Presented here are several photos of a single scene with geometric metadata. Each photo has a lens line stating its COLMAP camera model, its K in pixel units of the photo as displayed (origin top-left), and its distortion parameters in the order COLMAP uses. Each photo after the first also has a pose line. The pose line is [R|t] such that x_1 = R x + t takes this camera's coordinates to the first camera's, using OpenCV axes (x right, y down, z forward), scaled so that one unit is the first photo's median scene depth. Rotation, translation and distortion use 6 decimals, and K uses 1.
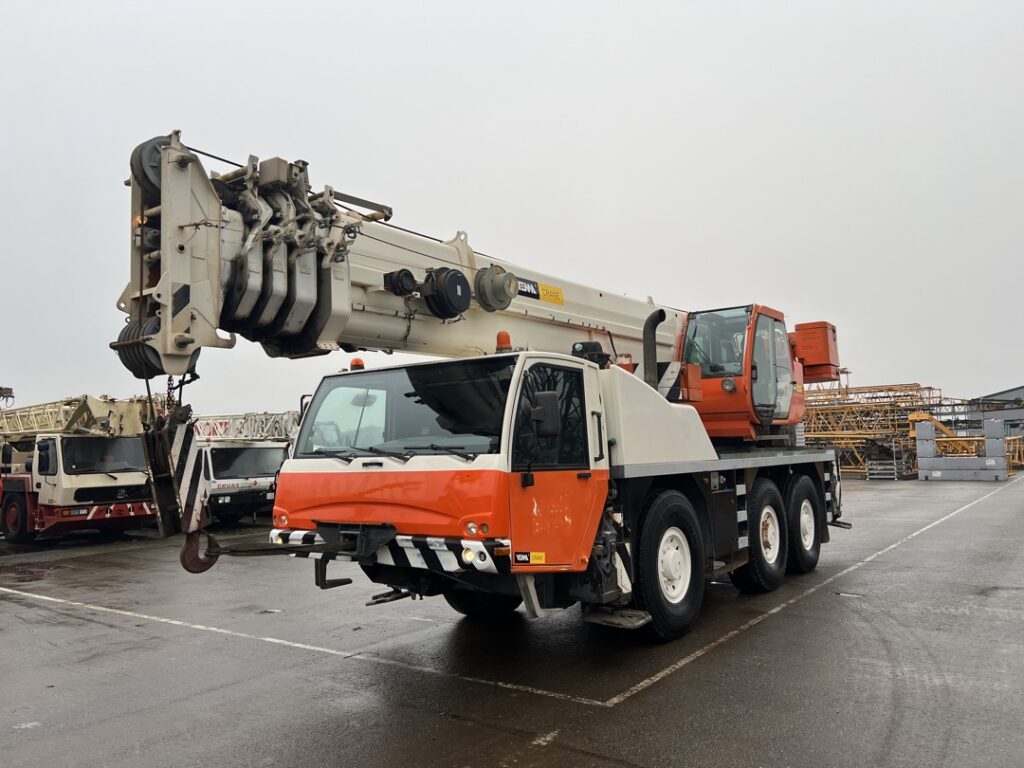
lens RADIAL K [[760.4, 0, 516.5], [0, 760.4, 385.1], [0, 0, 1]] dist [0.063079, -0.057909]
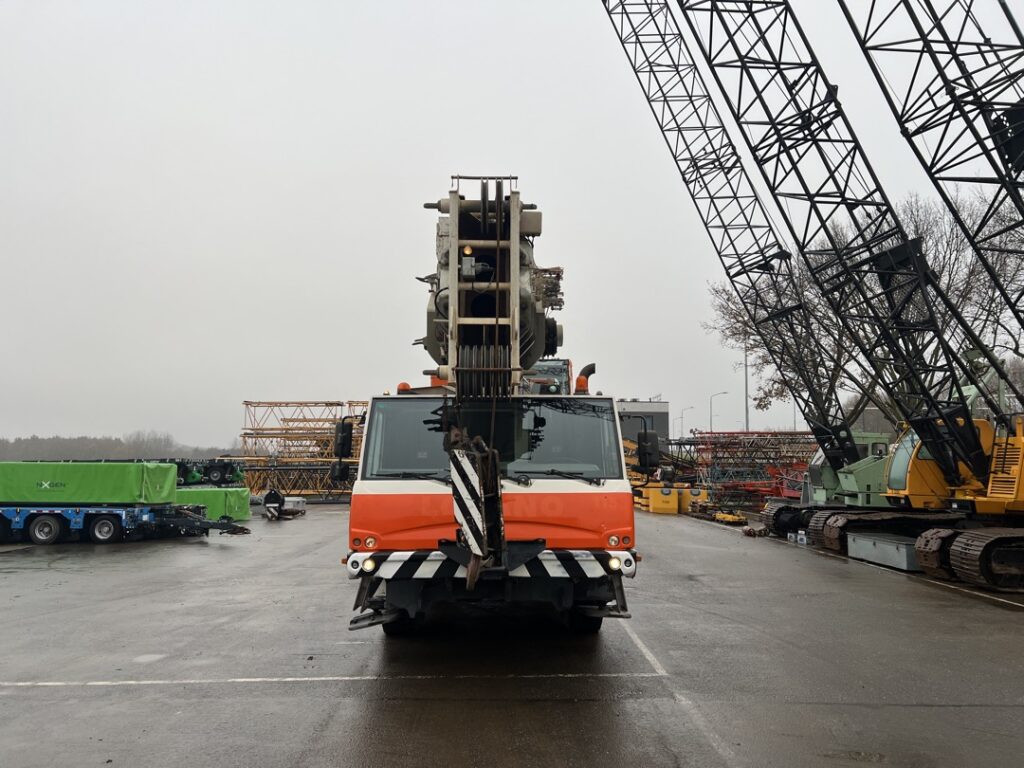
lens RADIAL K [[760.4, 0, 516.5], [0, 760.4, 385.1], [0, 0, 1]] dist [0.063079, -0.057909]
pose [[0.793074, 0.088485, 0.602664, -0.887252], [-0.071772, 0.996075, -0.051799, 0.013958], [-0.604882, -0.002174, 0.796312, 0.116659]]
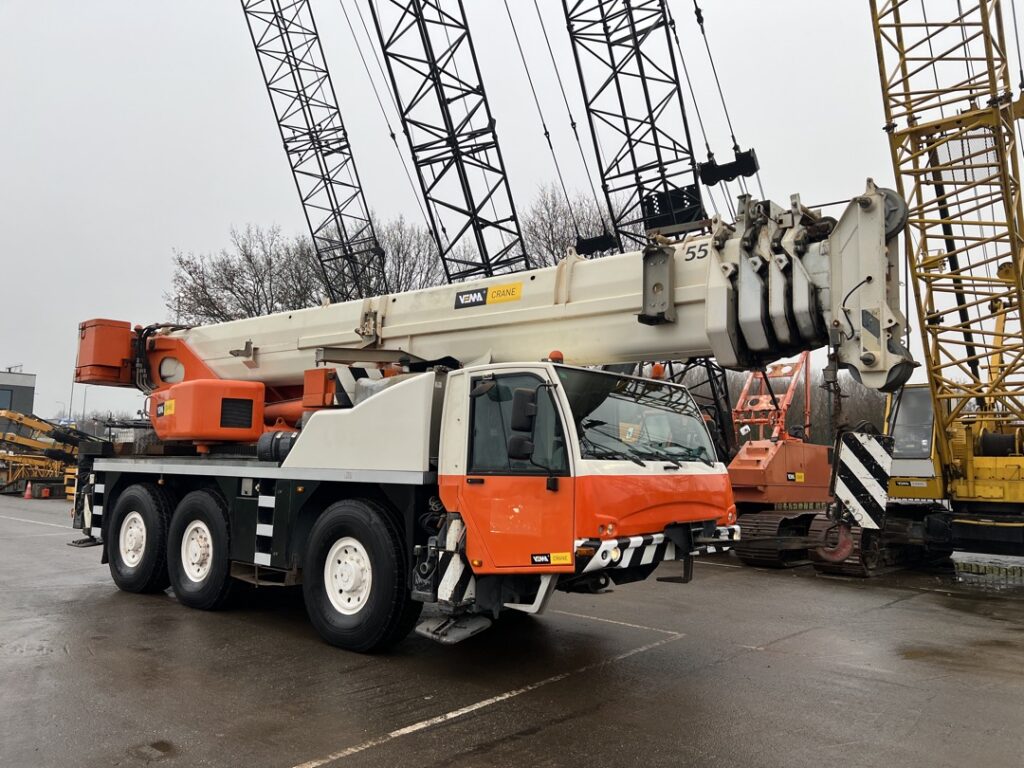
lens RADIAL K [[760.4, 0, 516.5], [0, 760.4, 385.1], [0, 0, 1]] dist [0.063079, -0.057909]
pose [[0.074231, 0.120962, 0.989878, -1.343462], [-0.101861, 0.988344, -0.113136, 0.131546], [-0.992025, -0.092431, 0.085687, 1.116220]]
